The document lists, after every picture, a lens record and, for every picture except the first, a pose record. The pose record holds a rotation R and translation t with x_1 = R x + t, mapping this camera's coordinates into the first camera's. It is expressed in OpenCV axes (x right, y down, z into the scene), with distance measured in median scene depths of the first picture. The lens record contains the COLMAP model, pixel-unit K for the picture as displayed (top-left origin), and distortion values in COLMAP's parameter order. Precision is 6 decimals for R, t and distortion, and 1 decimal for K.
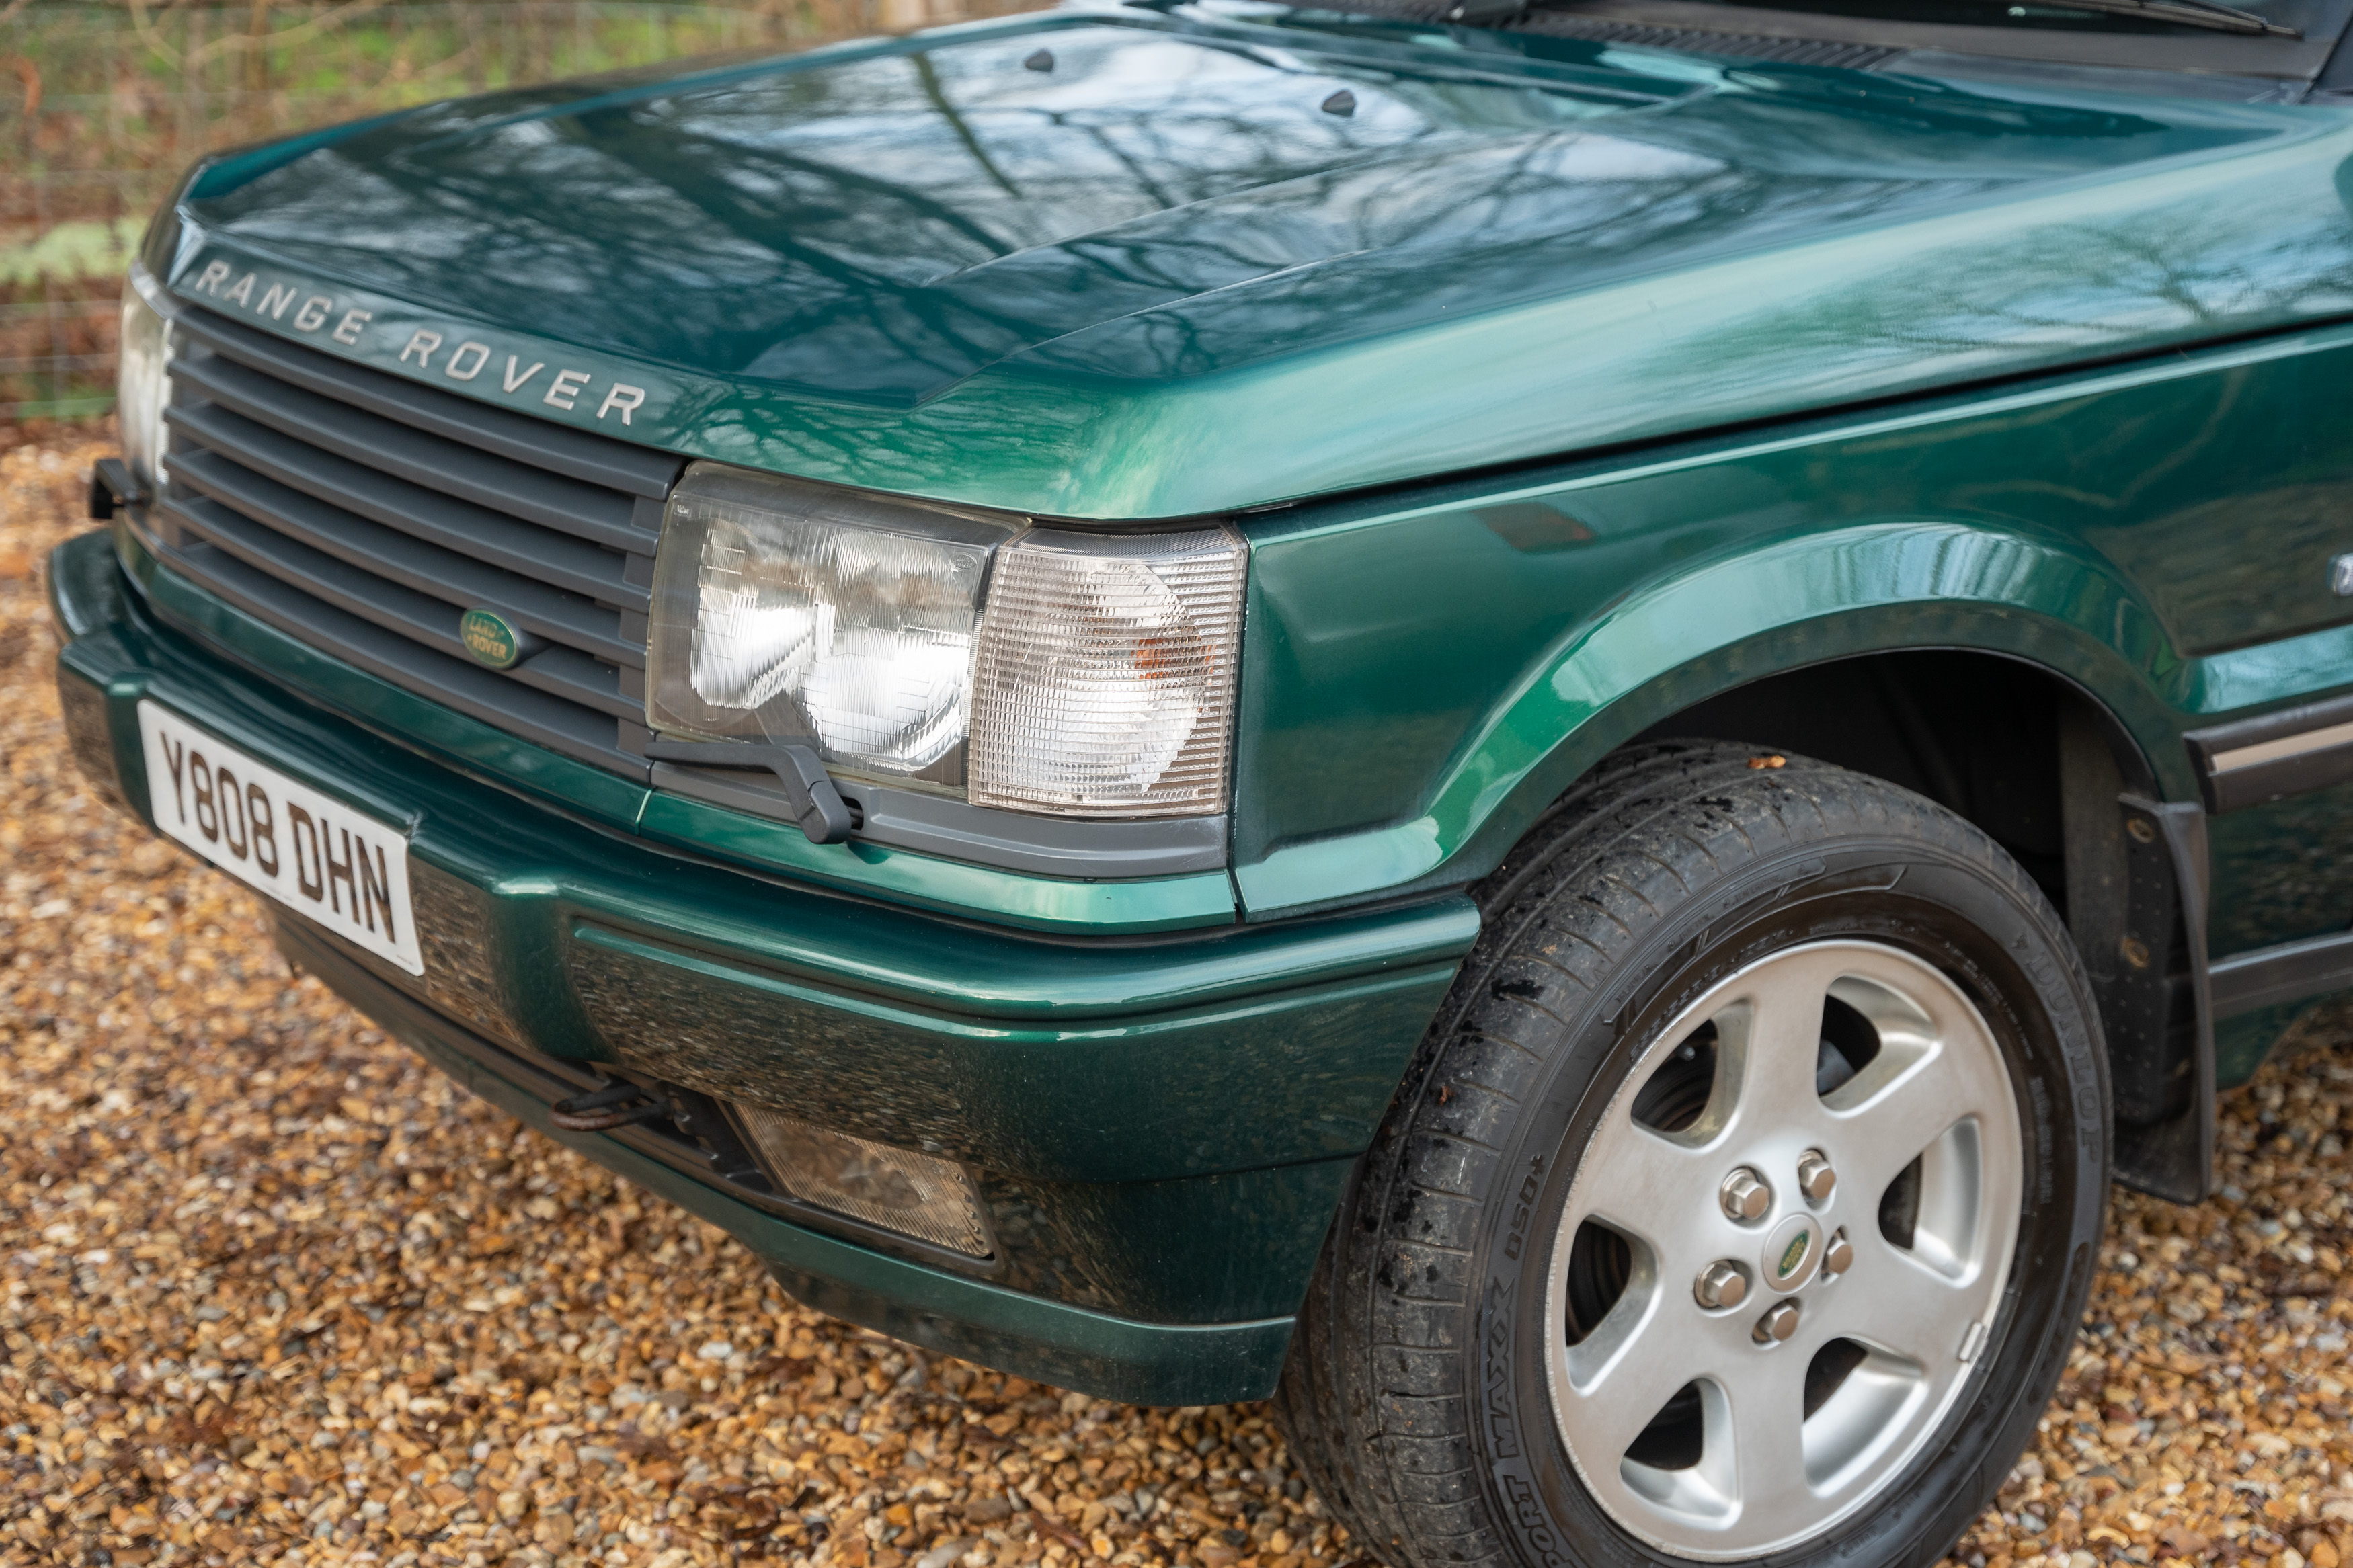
lens RADIAL K [[3985.2, 0, 1184.8], [0, 3985.2, 780.6], [0, 0, 1]] dist [0.199991, 0.000000]
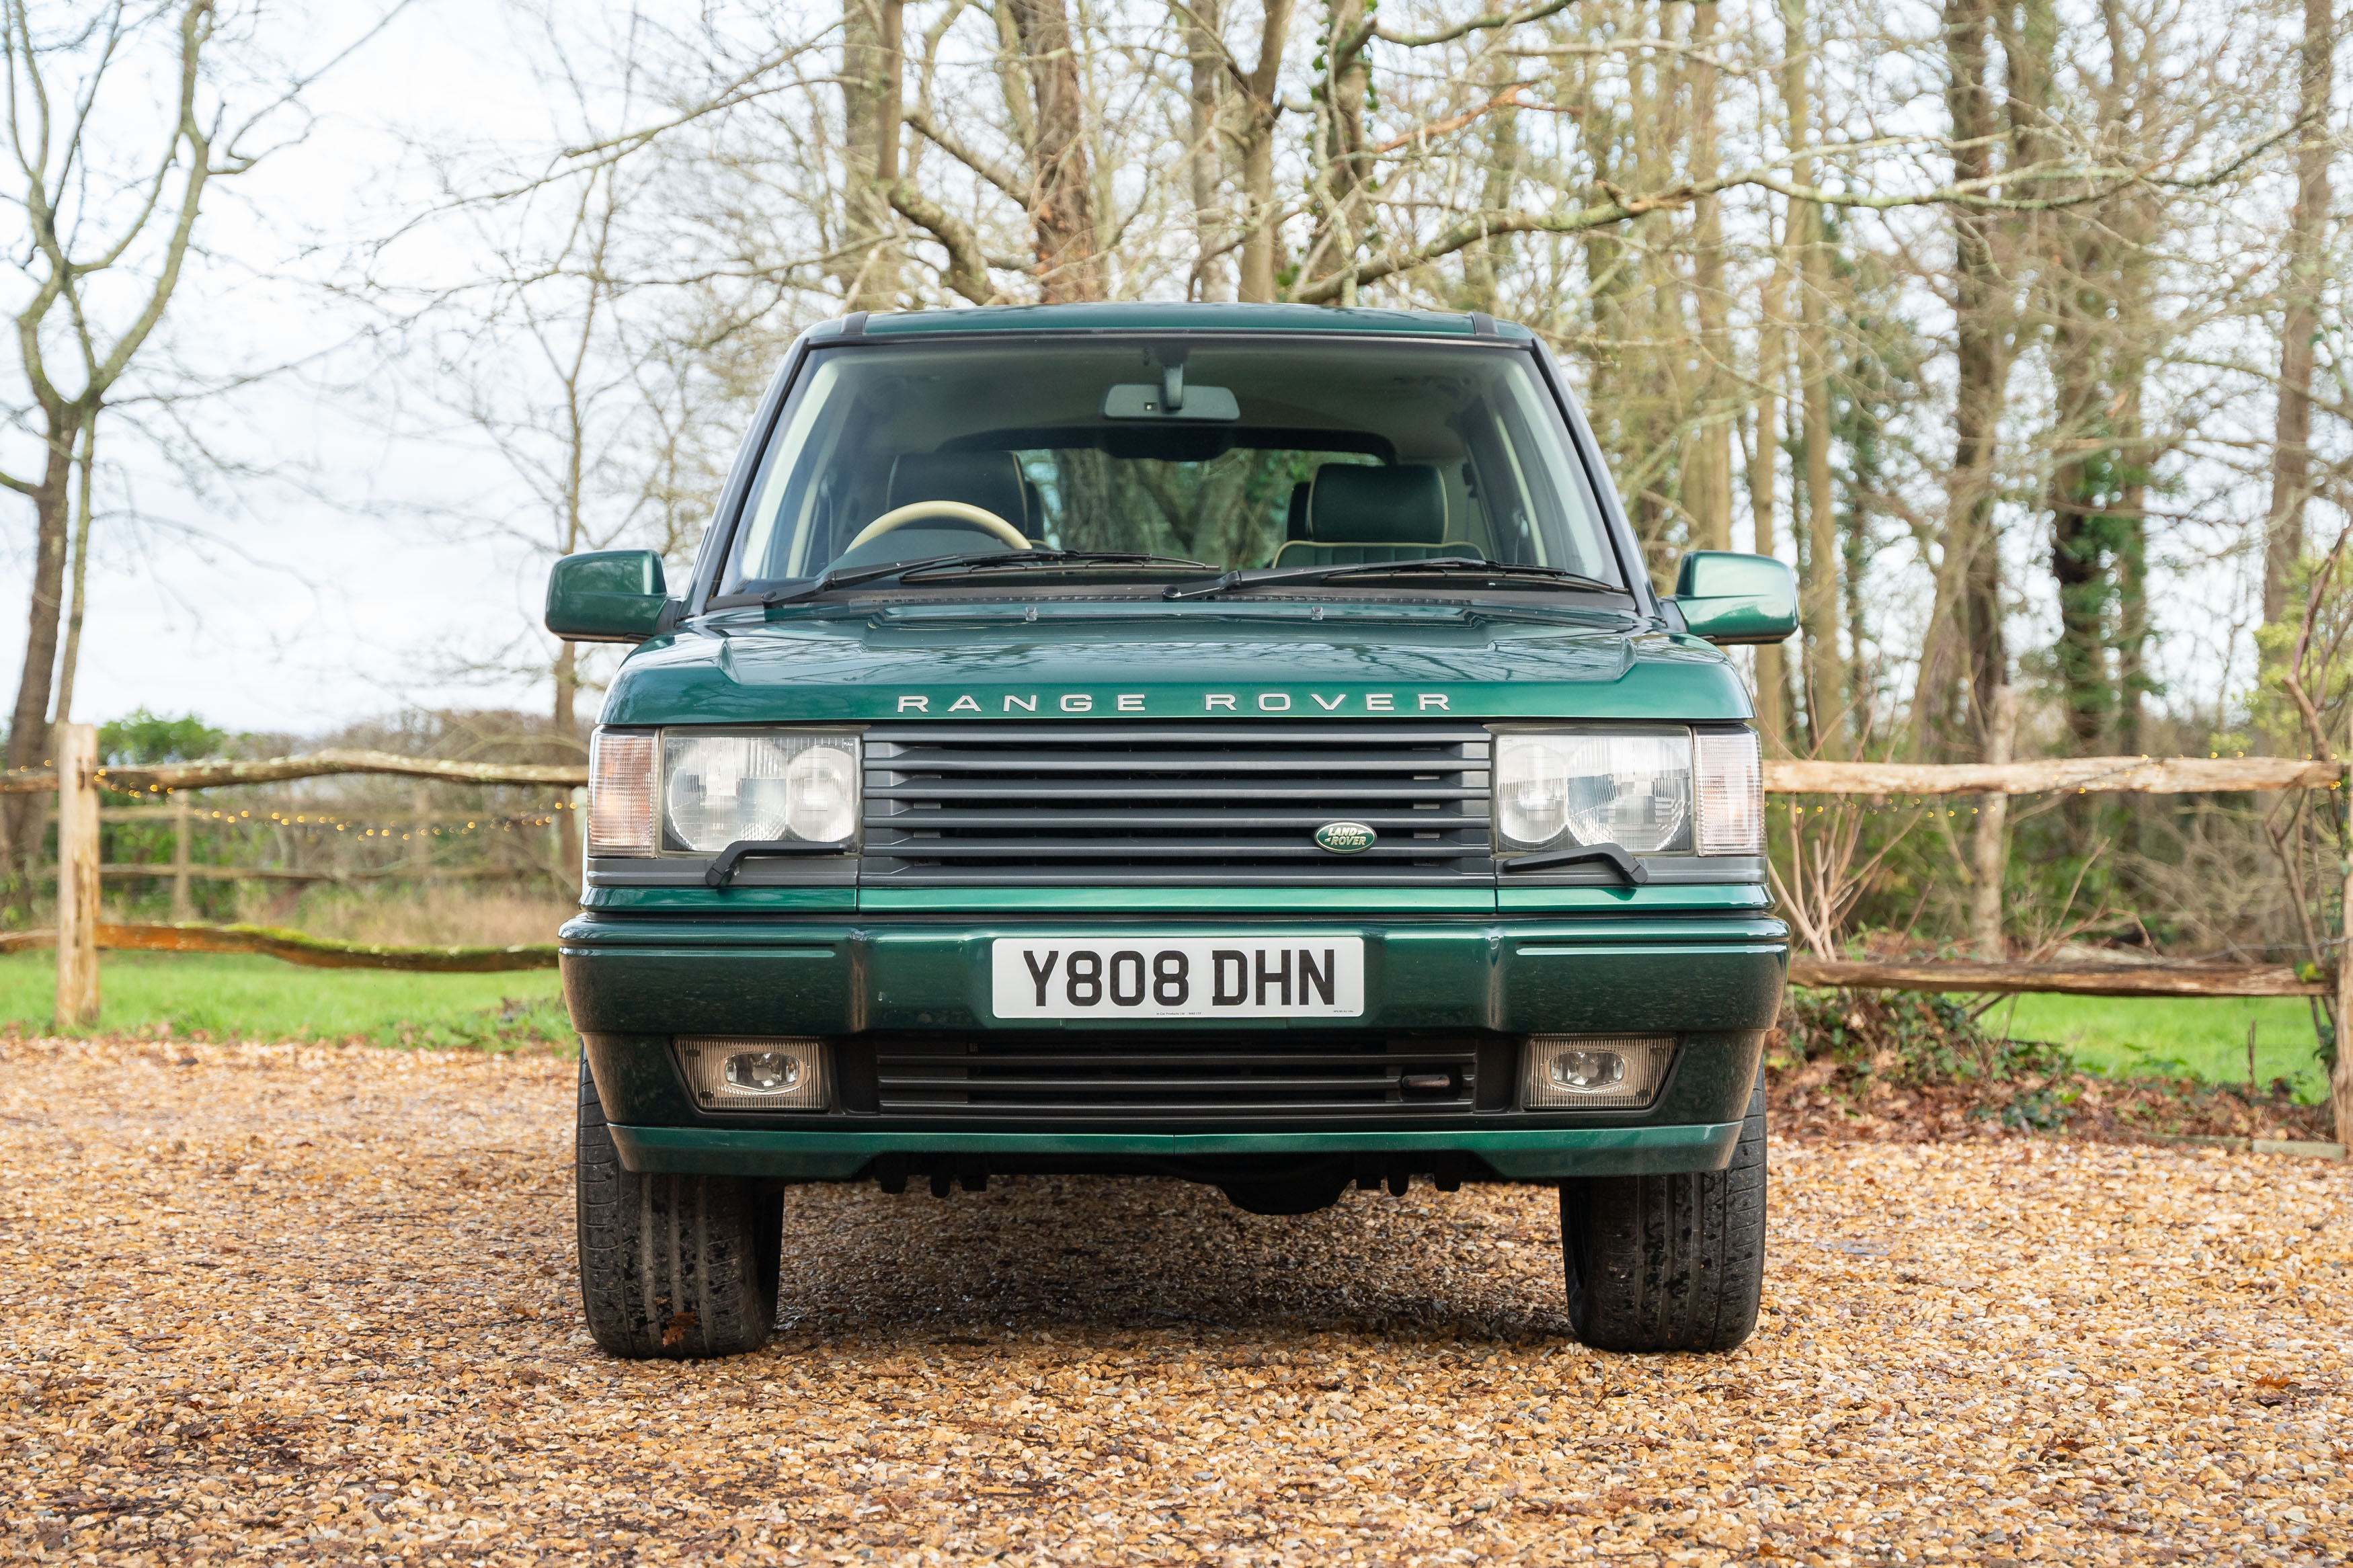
lens RADIAL K [[4516.1, 0, 1177.1], [0, 4516.1, 772.9], [0, 0, 1]] dist [0.134857, 0.000000]
pose [[0.571838, 0.004521, 0.820354, -1.913789], [0.221395, 0.962031, -0.159627, 0.250300], [-0.789928, 0.272903, 0.549125, -0.104721]]
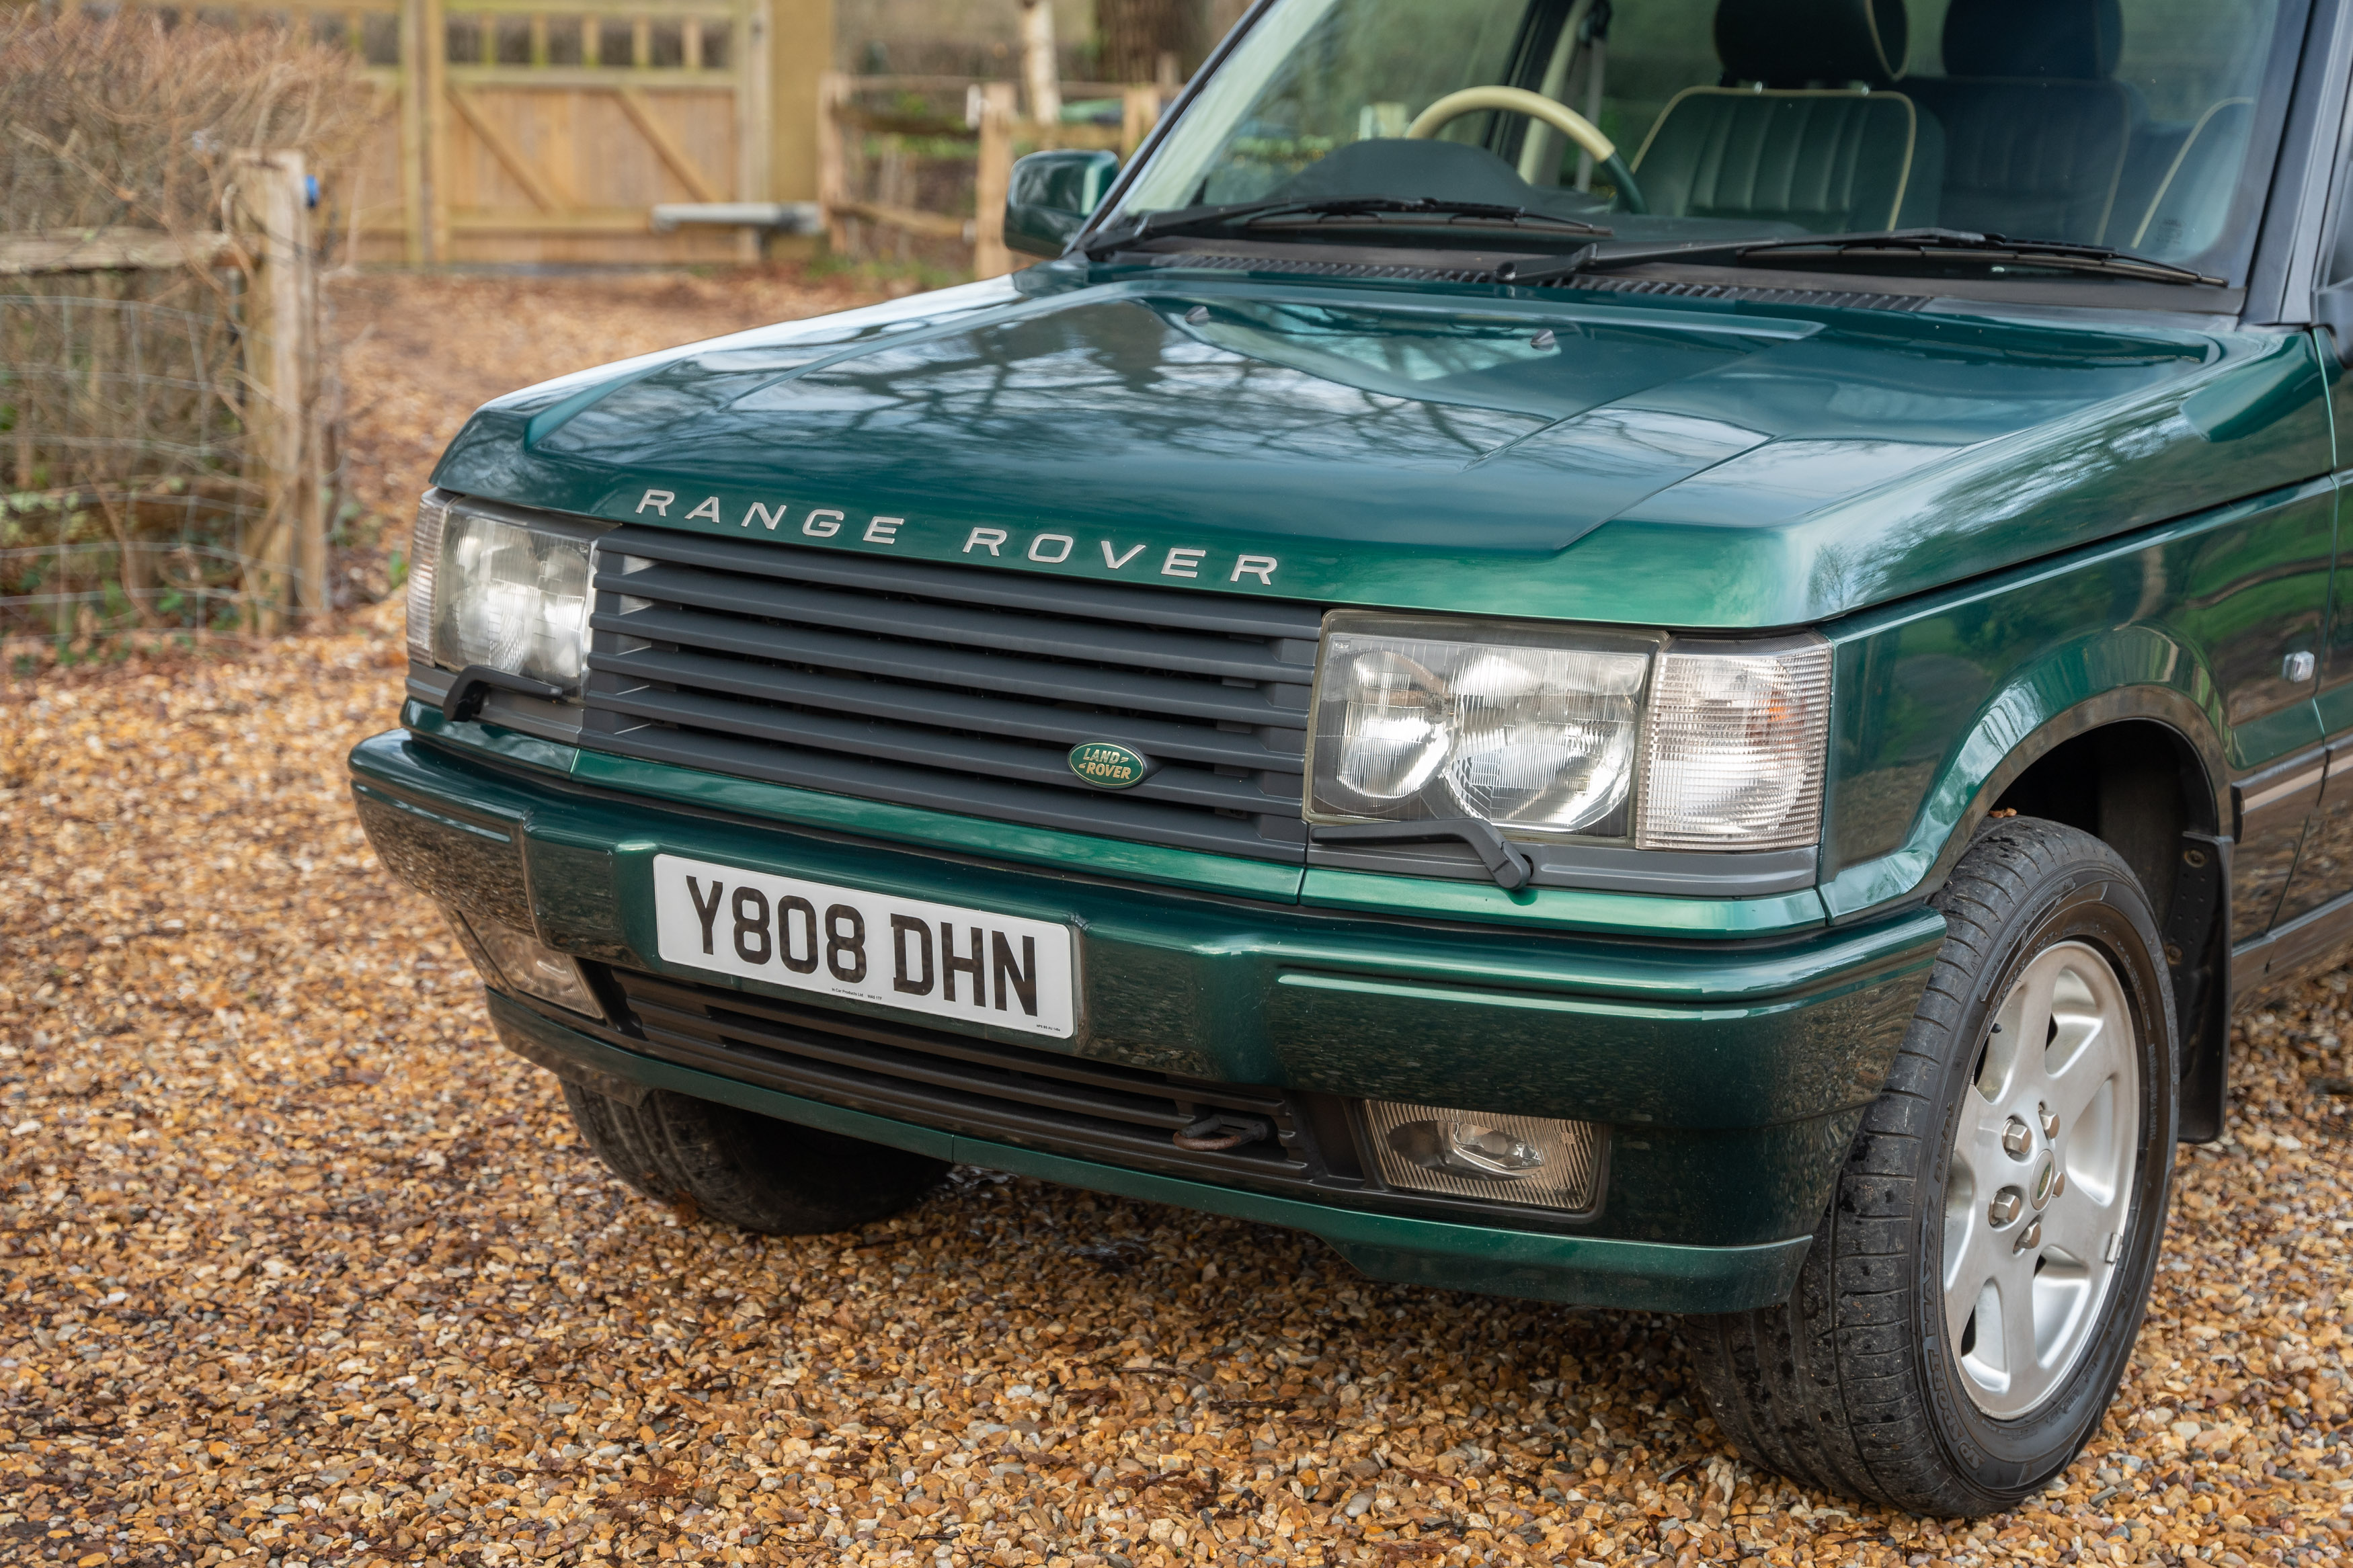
lens RADIAL K [[3985.2, 0, 1182.9], [0, 3985.2, 789.2], [0, 0, 1]] dist [0.199991, 0.000000]
pose [[0.941762, -0.048796, 0.332722, -0.555112], [0.073031, 0.995479, -0.060721, 0.048652], [-0.328255, 0.081484, 0.941068, -0.177605]]
